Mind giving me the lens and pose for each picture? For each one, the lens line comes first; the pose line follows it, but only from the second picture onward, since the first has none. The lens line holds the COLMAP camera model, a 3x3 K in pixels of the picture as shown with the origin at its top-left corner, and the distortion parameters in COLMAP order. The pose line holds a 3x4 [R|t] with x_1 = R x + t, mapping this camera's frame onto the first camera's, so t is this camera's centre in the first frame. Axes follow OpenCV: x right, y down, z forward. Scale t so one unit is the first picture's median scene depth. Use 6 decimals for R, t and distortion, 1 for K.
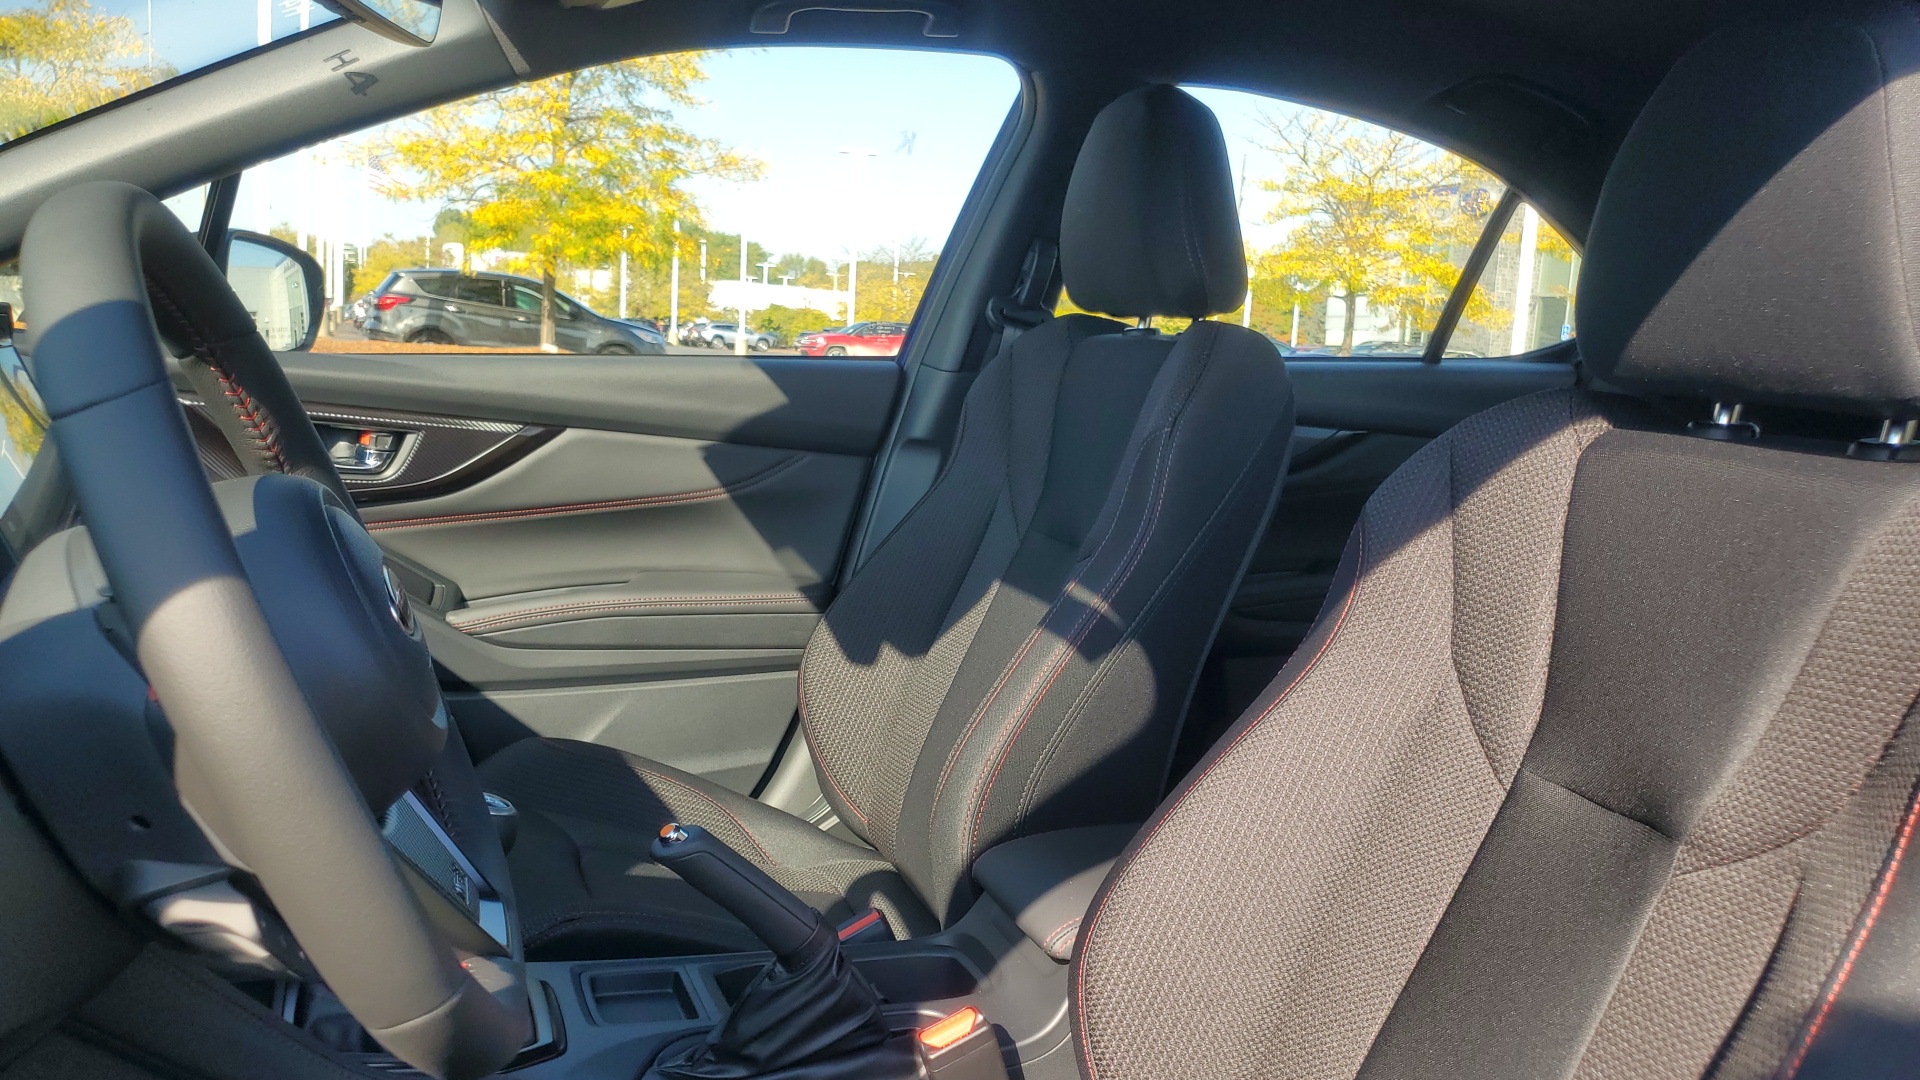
lens RADIAL K [[1498.4, 0, 968.9], [0, 1498.4, 529.4], [0, 0, 1]] dist [0.004337, -0.001690]
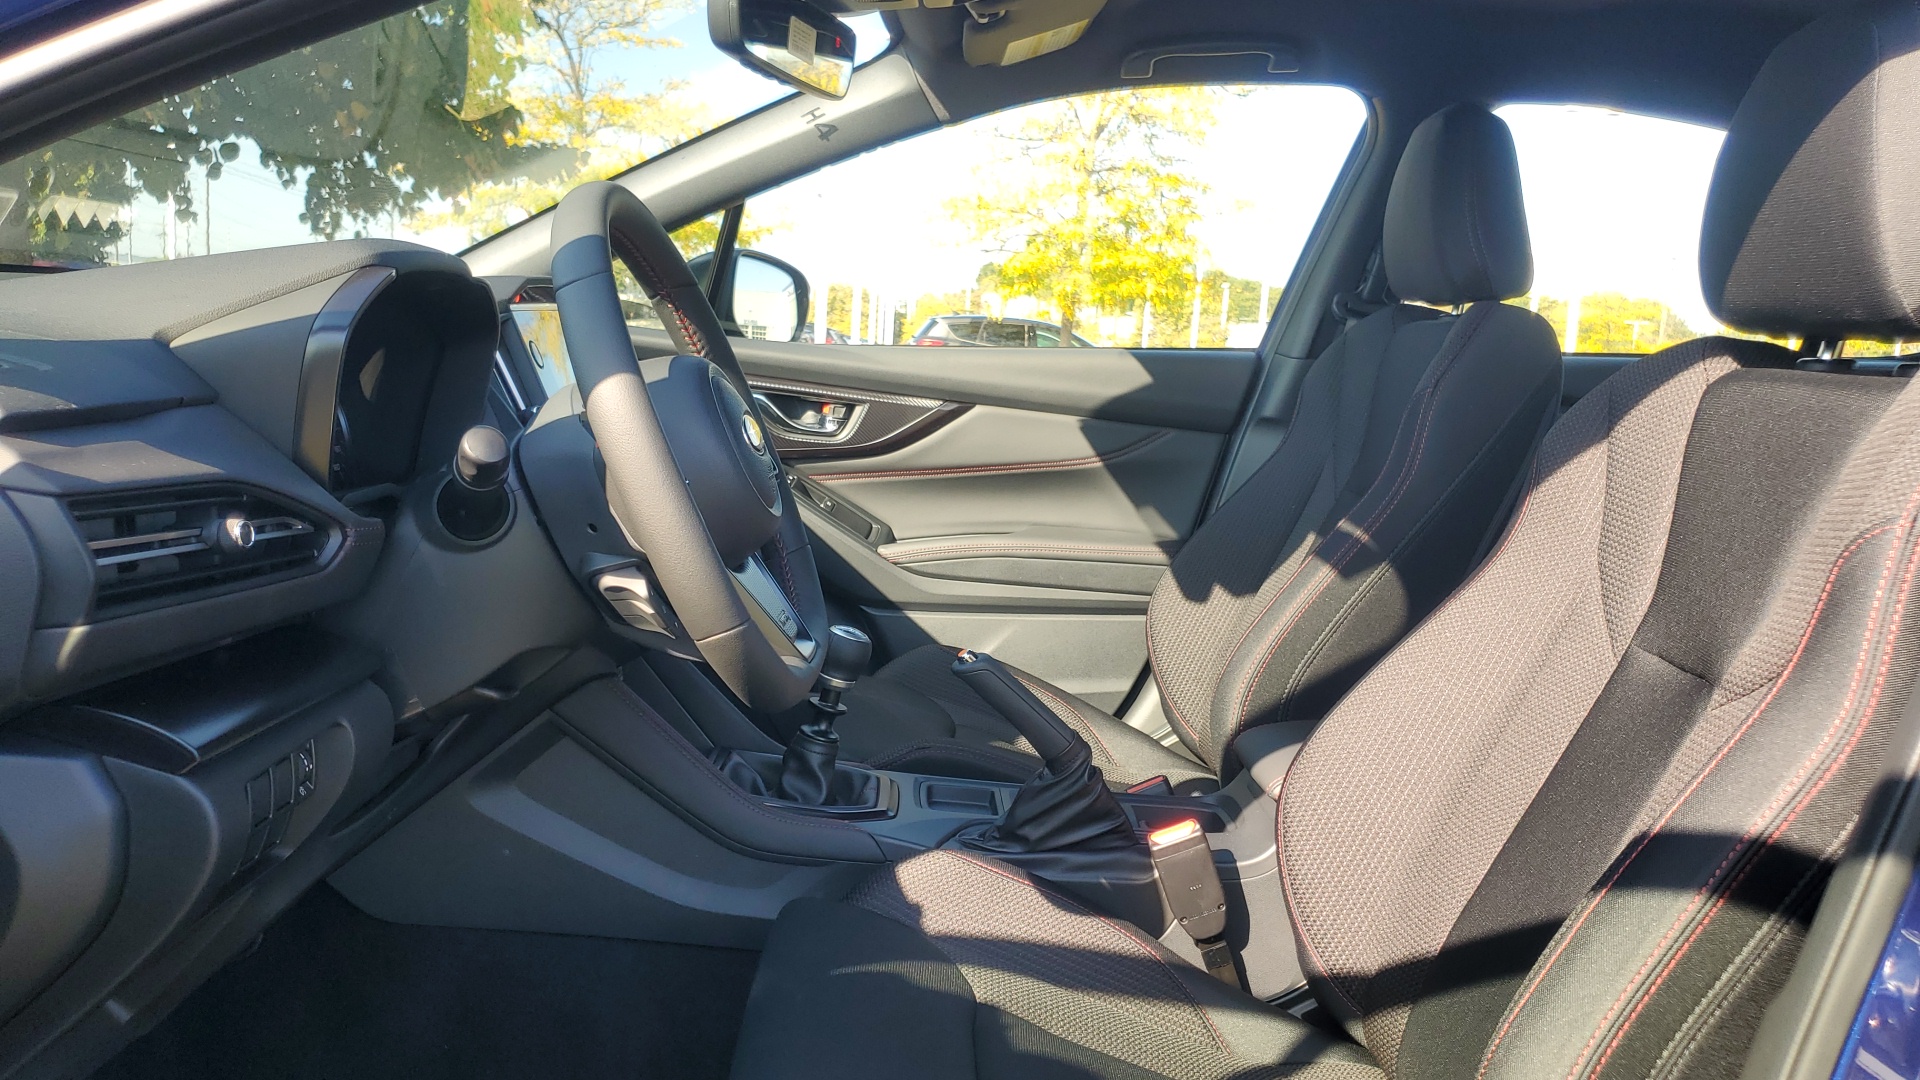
lens RADIAL K [[1448.3, 0, 965.9], [0, 1448.3, 534.4], [0, 0, 1]] dist [0.179672, -0.528612]
pose [[0.944057, 0.039206, -0.327443, 0.129201], [-0.045552, 0.998893, -0.011733, 0.057650], [0.326620, 0.025992, 0.944798, -0.149169]]
